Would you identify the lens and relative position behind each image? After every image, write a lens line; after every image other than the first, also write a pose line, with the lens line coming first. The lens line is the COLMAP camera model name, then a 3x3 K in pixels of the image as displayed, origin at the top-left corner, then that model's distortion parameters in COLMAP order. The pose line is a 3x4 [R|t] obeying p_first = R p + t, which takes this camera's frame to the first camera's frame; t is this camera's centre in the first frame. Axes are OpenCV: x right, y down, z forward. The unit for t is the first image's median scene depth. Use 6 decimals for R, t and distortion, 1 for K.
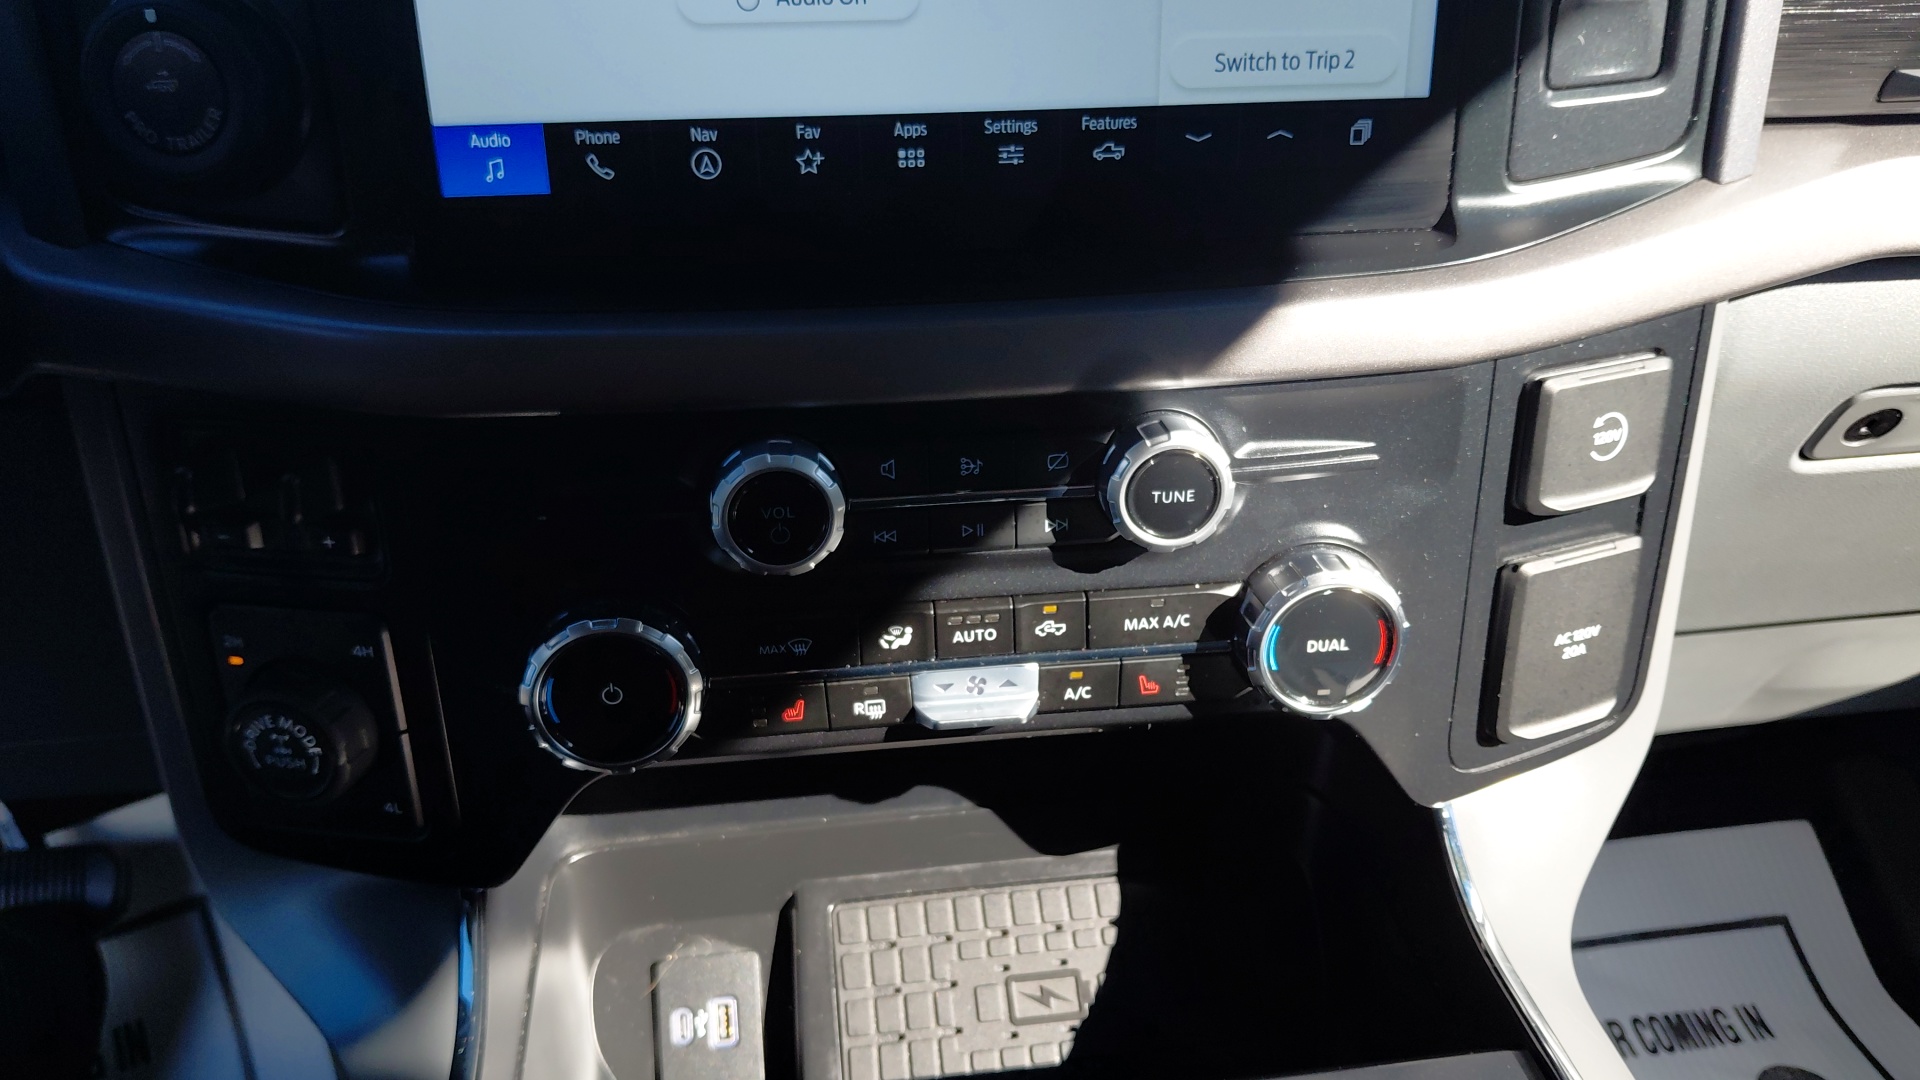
lens RADIAL K [[1421.6, 0, 962.9], [0, 1421.6, 556.4], [0, 0, 1]] dist [0.064379, -0.119736]
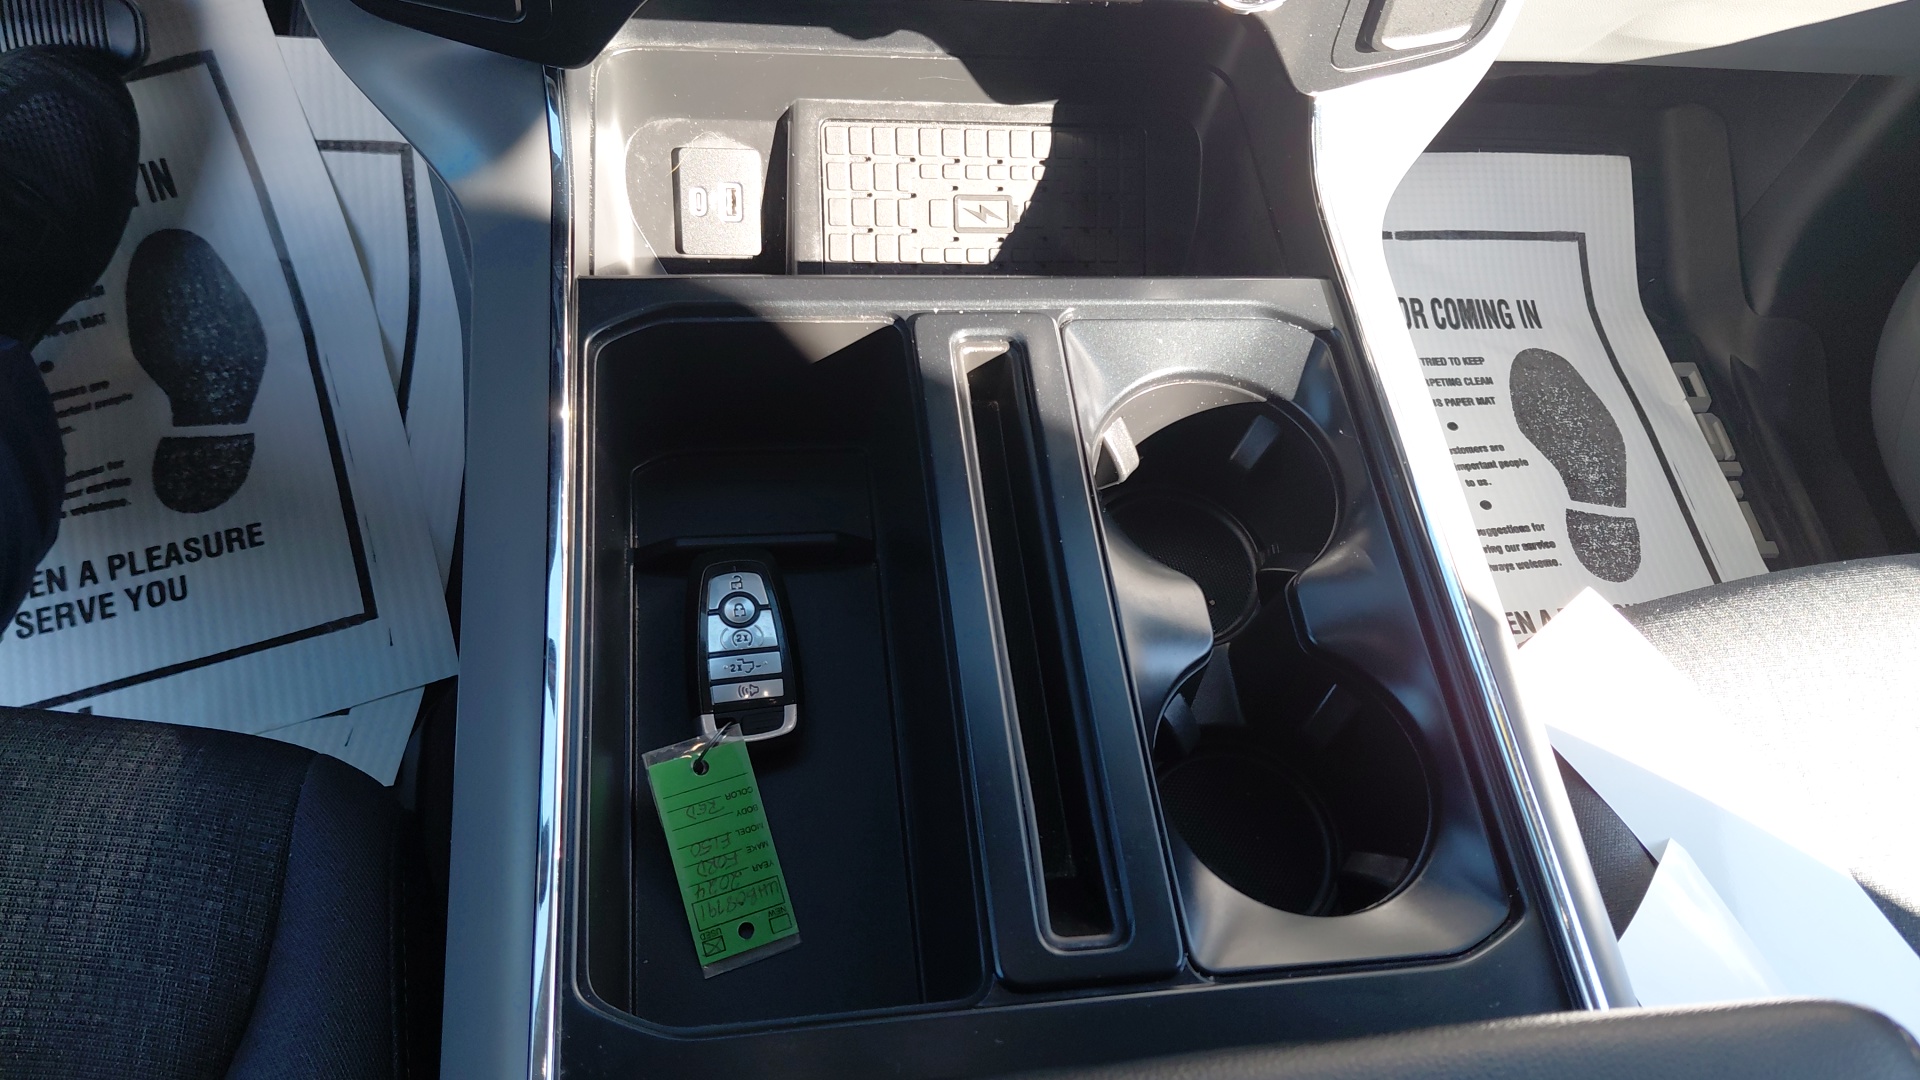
lens RADIAL K [[1421.6, 0, 953.1], [0, 1421.6, 524.7], [0, 0, 1]] dist [0.064379, -0.119736]
pose [[0.991081, 0.094019, 0.094441, -0.074382], [-0.127163, 0.879160, 0.459246, -0.036227], [-0.039851, -0.467159, 0.883275, -0.306390]]
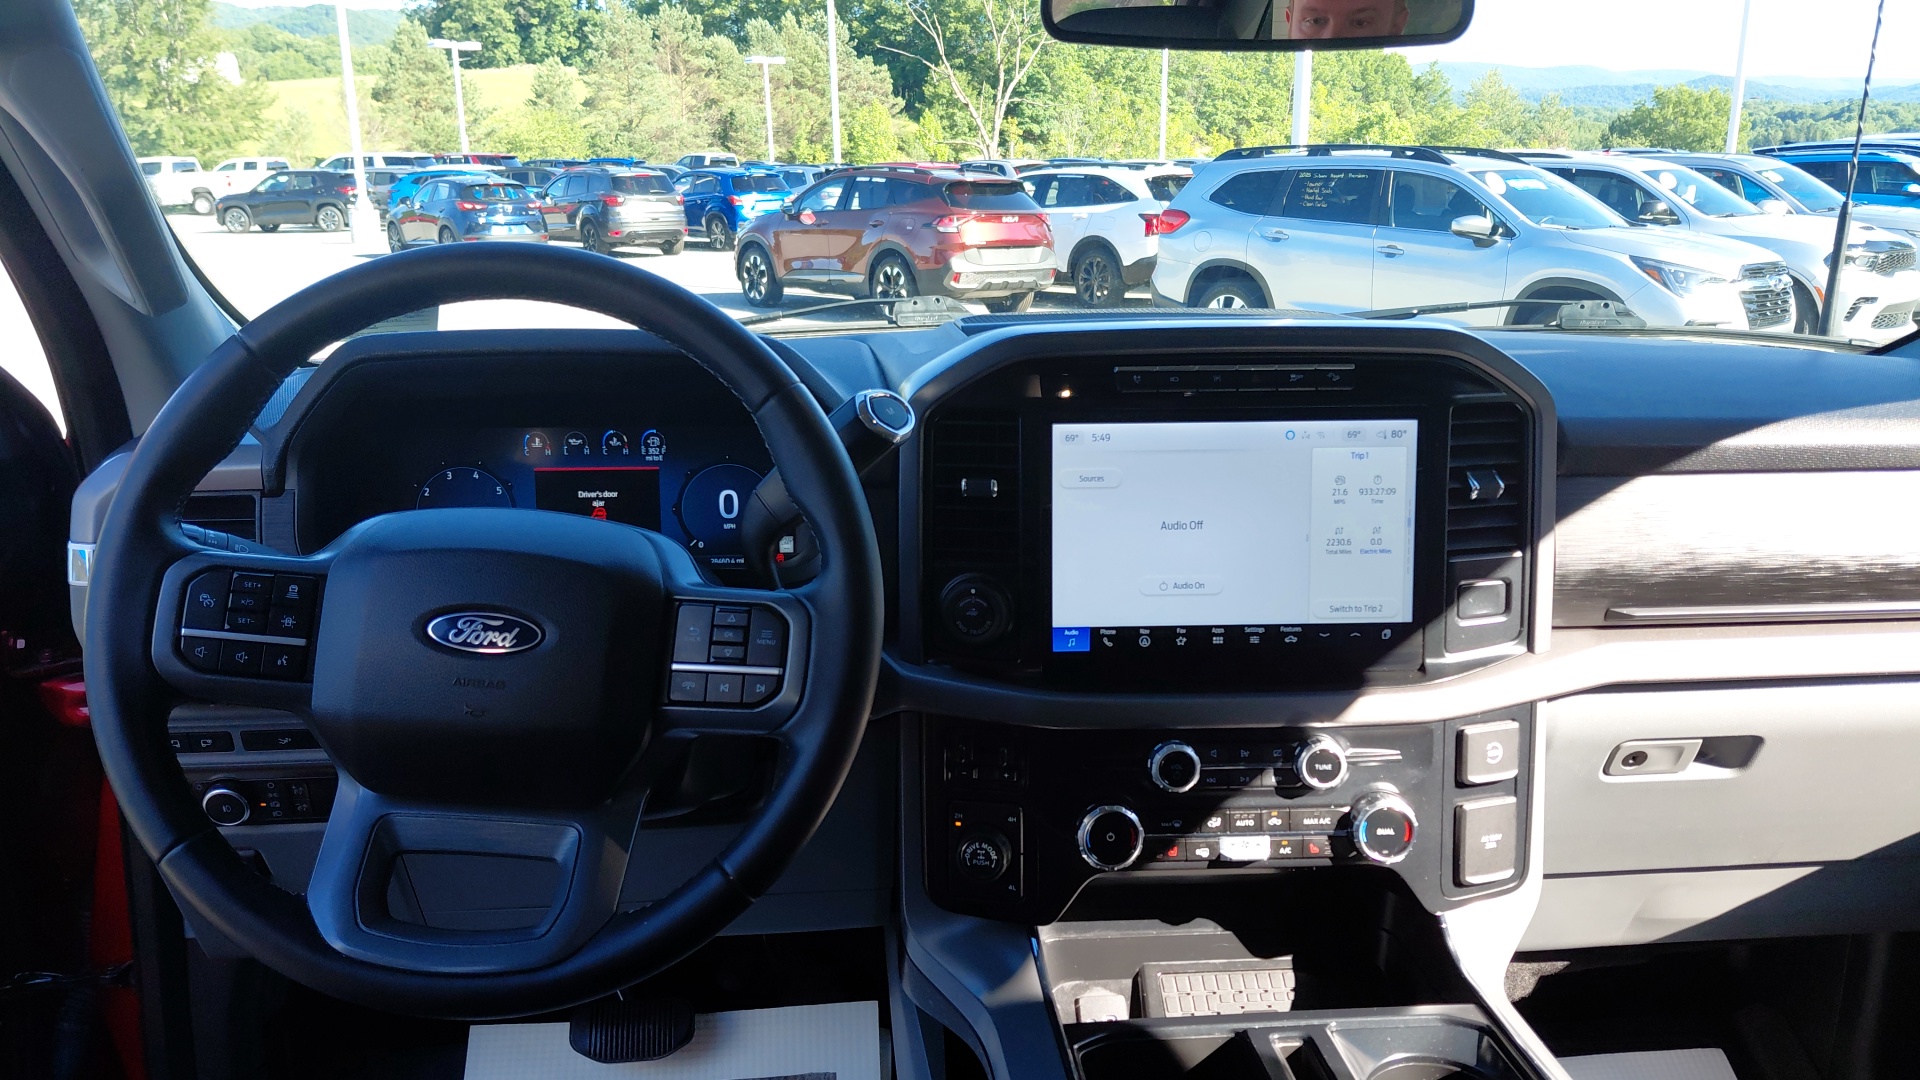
lens RADIAL K [[1421.6, 0, 963.3], [0, 1421.6, 531.4], [0, 0, 1]] dist [0.064379, -0.119736]
pose [[0.998694, 0.016987, -0.048185, -0.344964], [-0.030084, 0.957793, -0.285881, 0.273742], [0.041295, 0.286957, 0.957053, -1.466762]]
